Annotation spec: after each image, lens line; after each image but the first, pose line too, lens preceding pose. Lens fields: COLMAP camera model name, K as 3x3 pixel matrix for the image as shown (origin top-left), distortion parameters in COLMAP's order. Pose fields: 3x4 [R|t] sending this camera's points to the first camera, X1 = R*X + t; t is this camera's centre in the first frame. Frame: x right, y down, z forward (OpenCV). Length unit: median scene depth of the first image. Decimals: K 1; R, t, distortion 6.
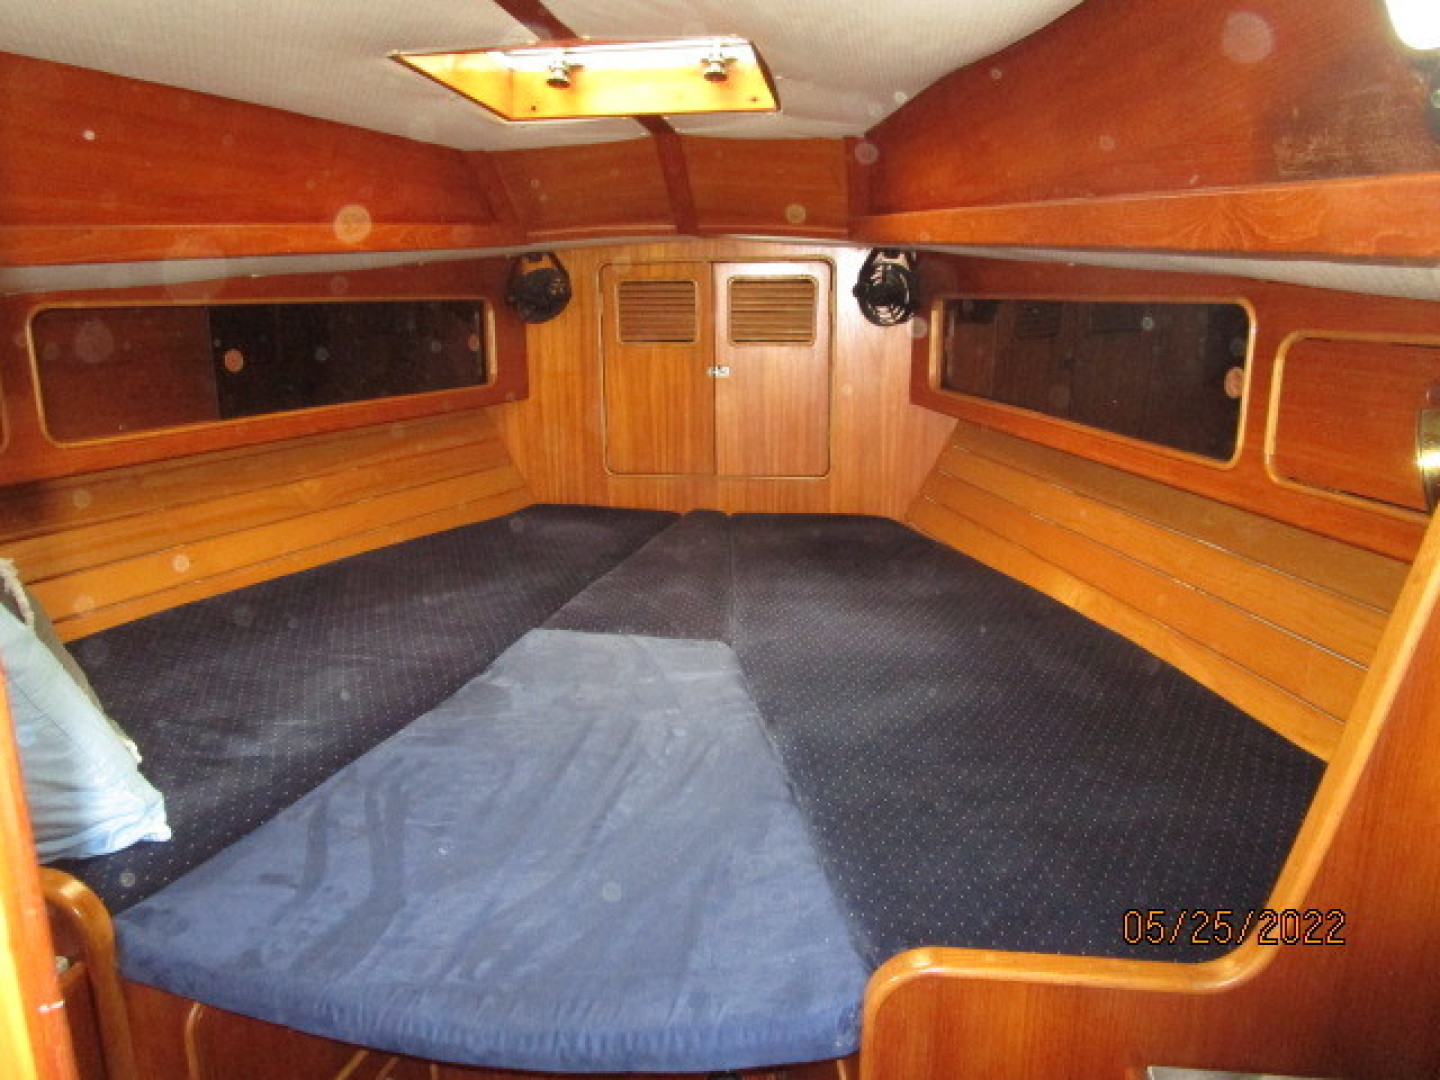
lens RADIAL K [[1043.7, 0, 720.0], [0, 1043.7, 540.0], [0, 0, 1]] dist [-0.008271, -0.004863]
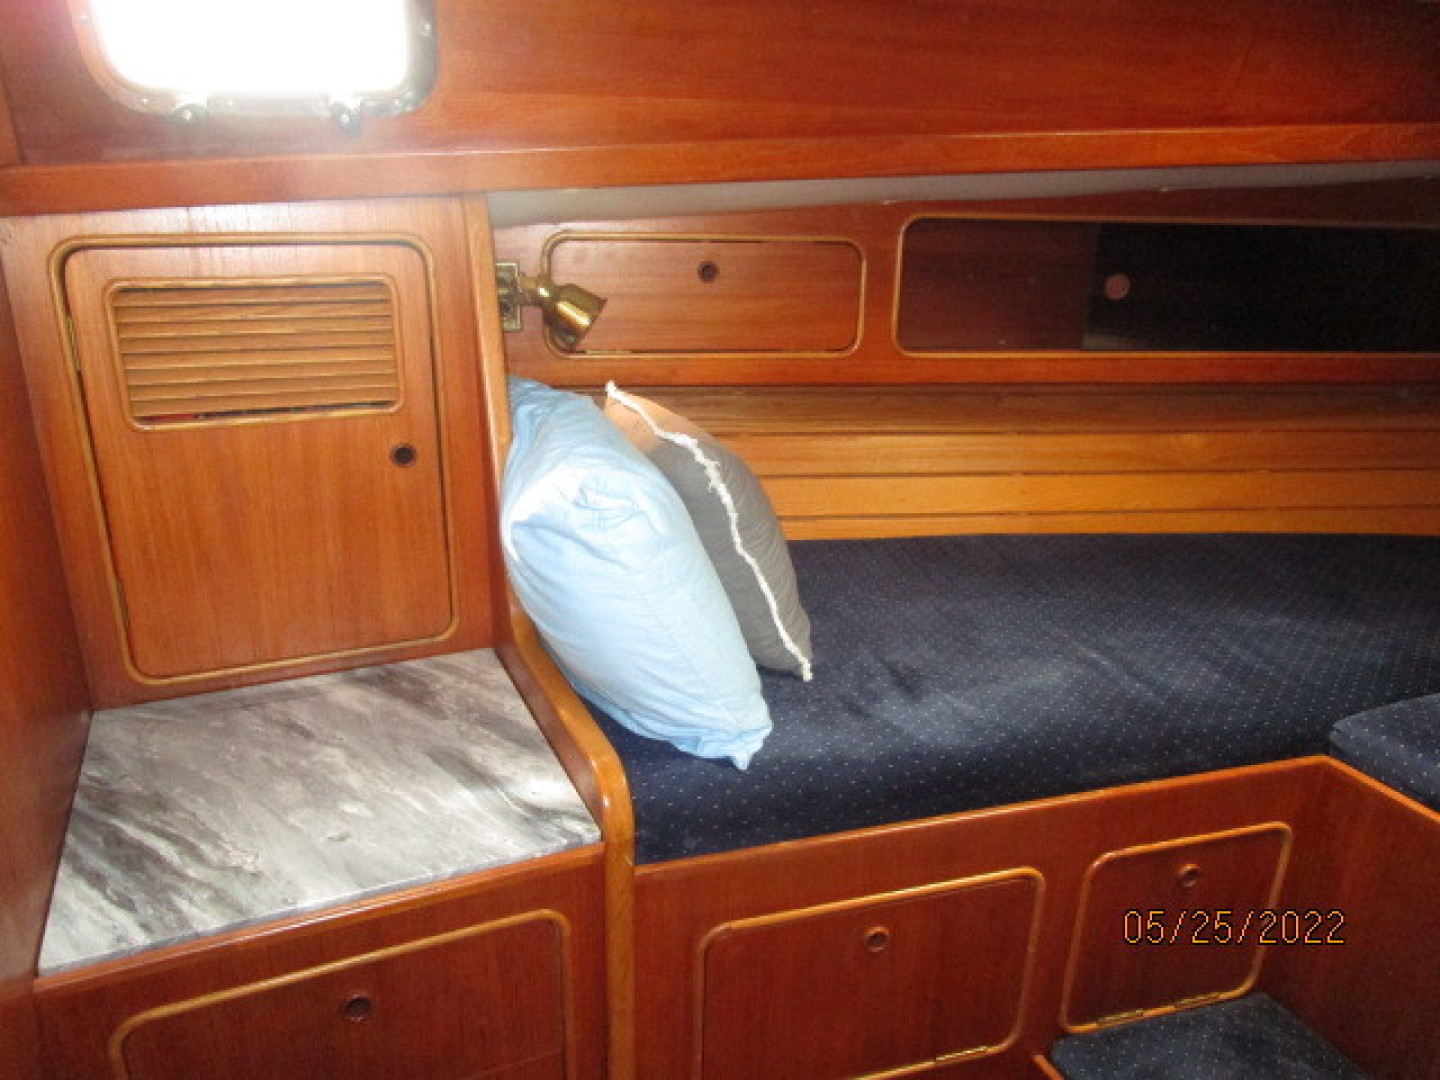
lens RADIAL K [[1043.7, 0, 720.0], [0, 1043.7, 540.0], [0, 0, 1]] dist [-0.008271, -0.004863]
pose [[0.543309, 0.294451, -0.786202, 0.120181], [-0.222104, 0.953522, 0.203631, -0.080761], [0.809621, 0.063984, 0.583456, 0.251241]]
